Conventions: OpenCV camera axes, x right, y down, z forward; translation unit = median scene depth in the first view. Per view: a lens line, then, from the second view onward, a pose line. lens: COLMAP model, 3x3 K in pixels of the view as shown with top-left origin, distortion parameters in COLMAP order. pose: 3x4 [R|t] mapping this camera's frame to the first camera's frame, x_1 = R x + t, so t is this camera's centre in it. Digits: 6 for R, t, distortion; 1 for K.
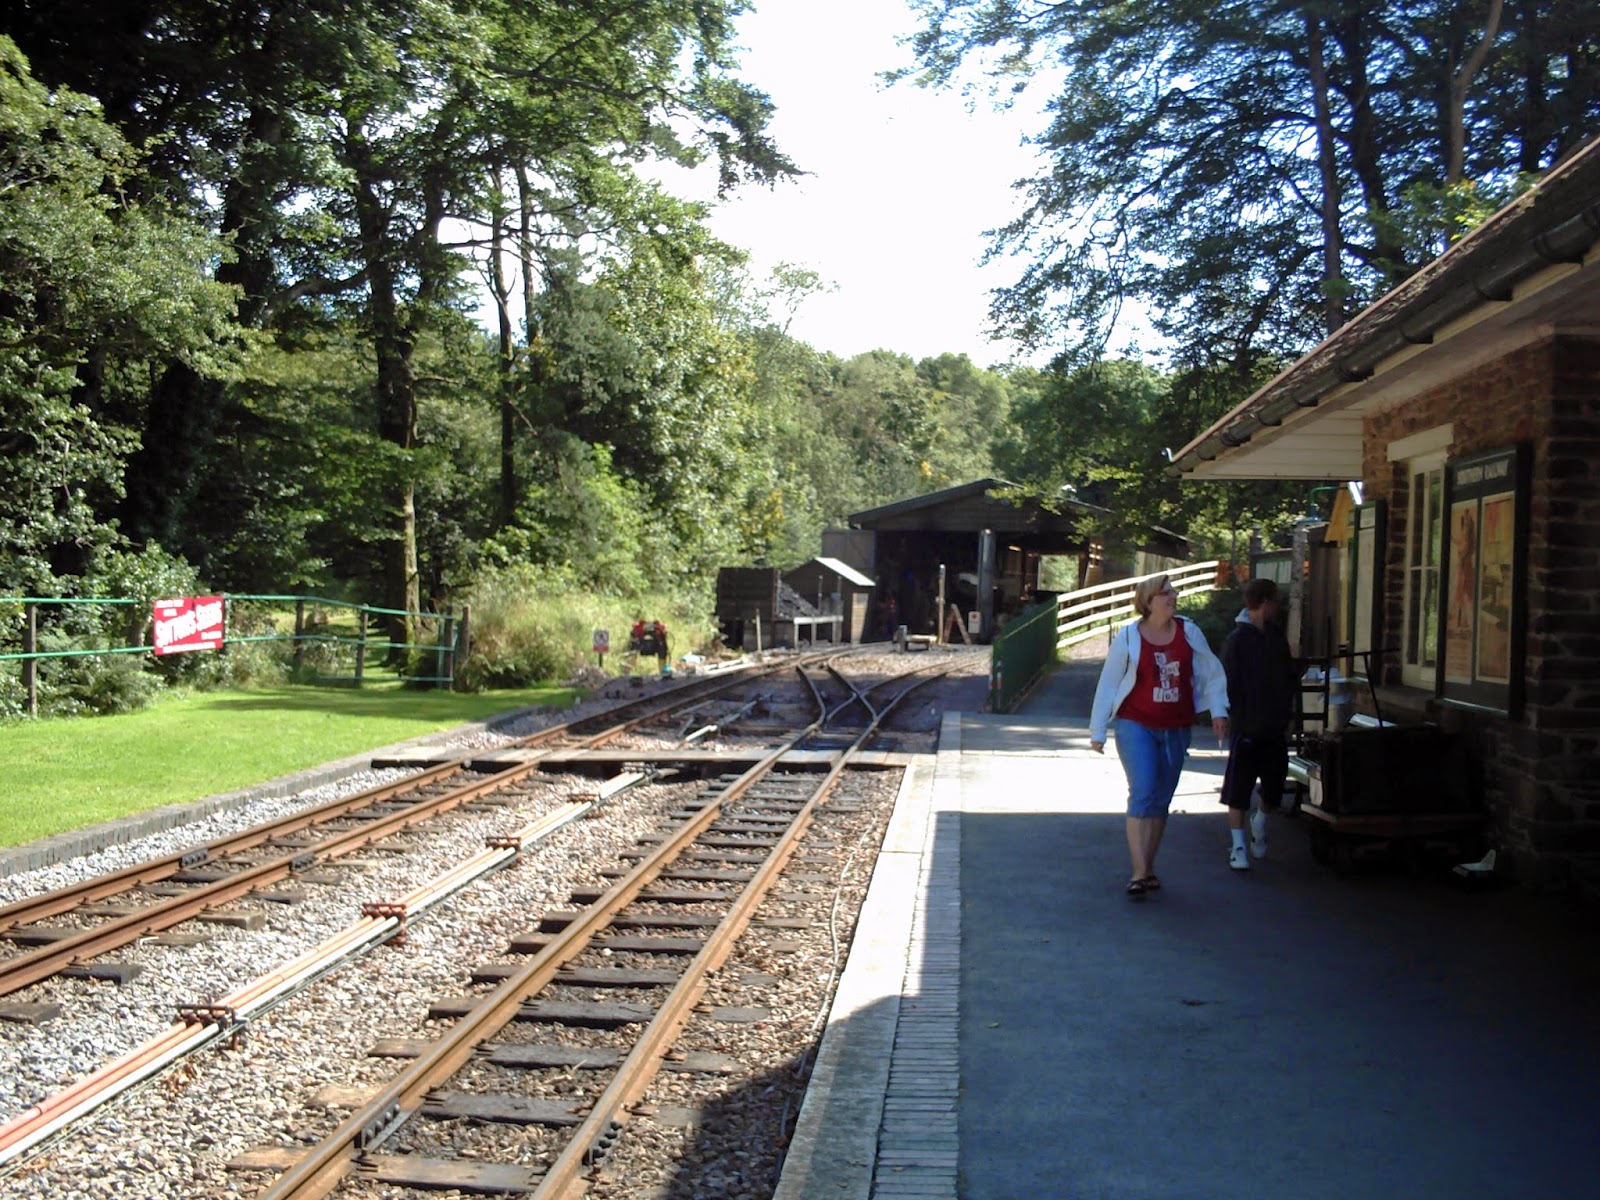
lens RADIAL K [[2224.1, 0, 800.0], [0, 2224.1, 600.0], [0, 0, 1]] dist [-0.009758, 0.000970]
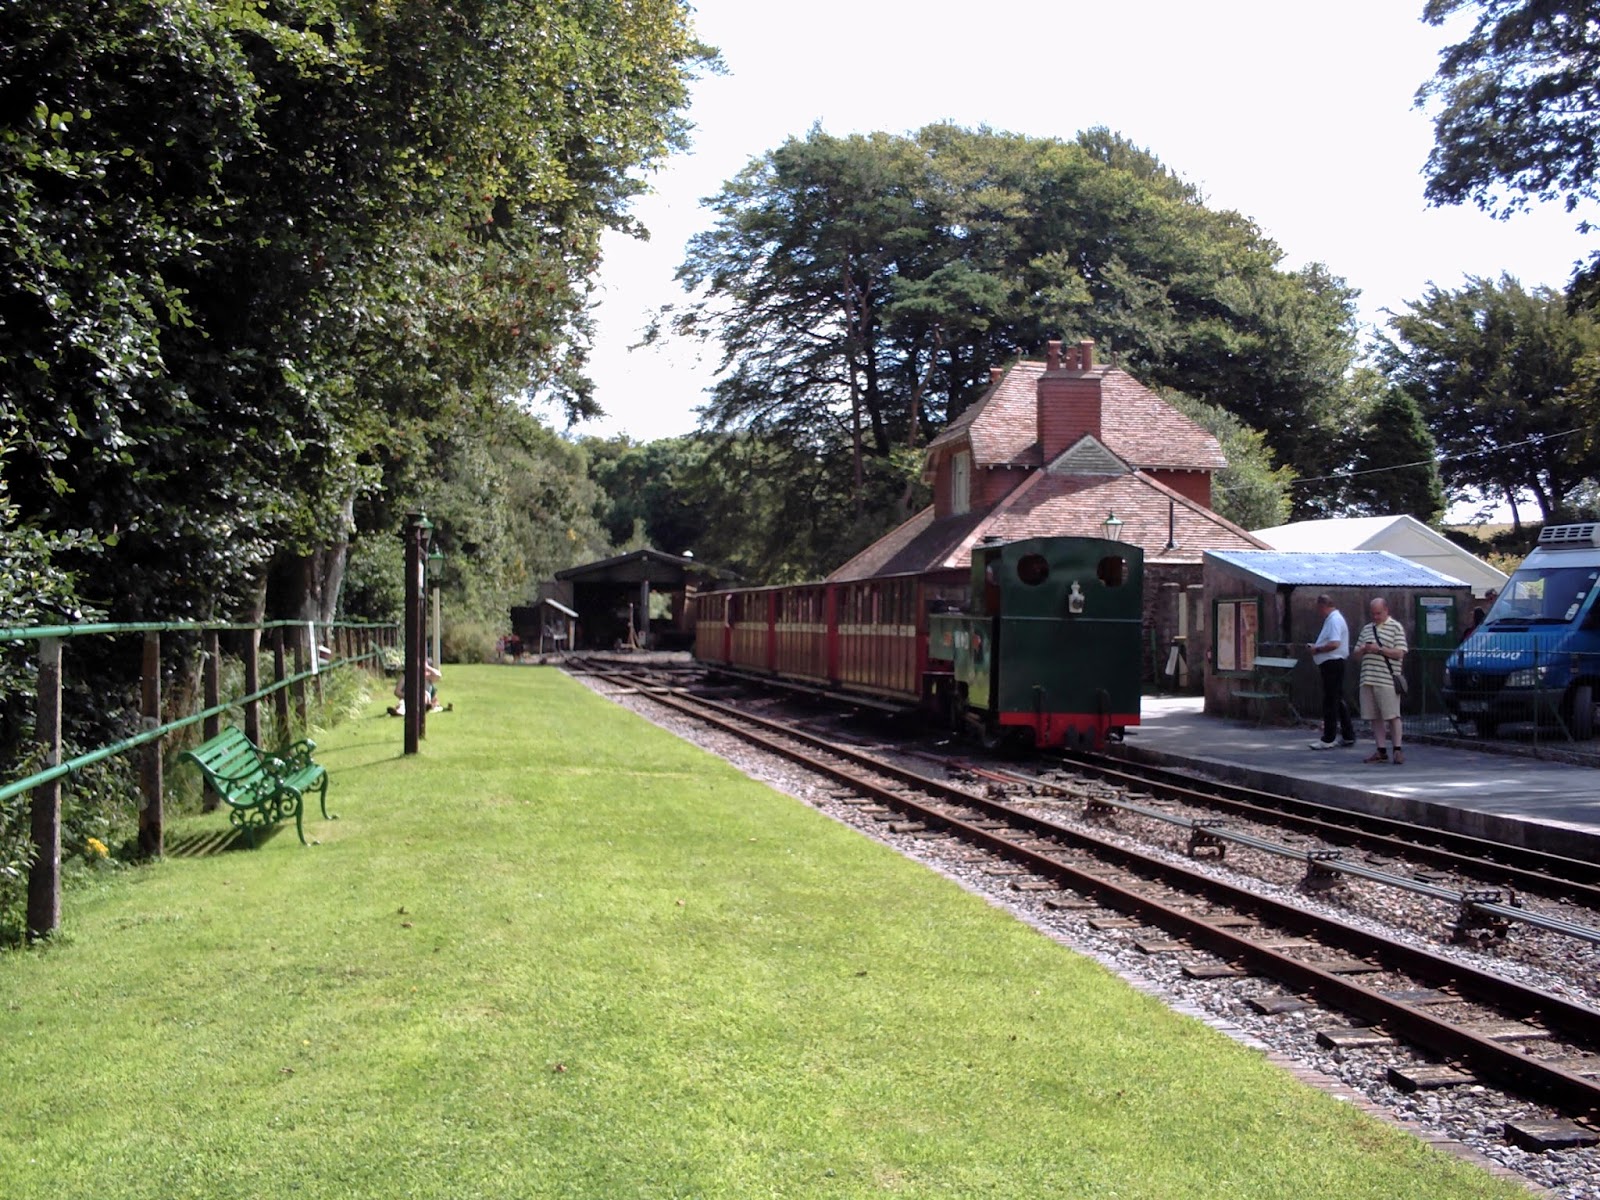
lens RADIAL K [[2224.1, 0, 800.0], [0, 2224.1, 600.0], [0, 0, 1]] dist [-0.009758, 0.000970]
pose [[0.974374, -0.002009, 0.224925, -0.196239], [0.004411, 0.999938, -0.010178, -0.001367], [-0.224891, 0.010909, 0.974323, -0.701649]]
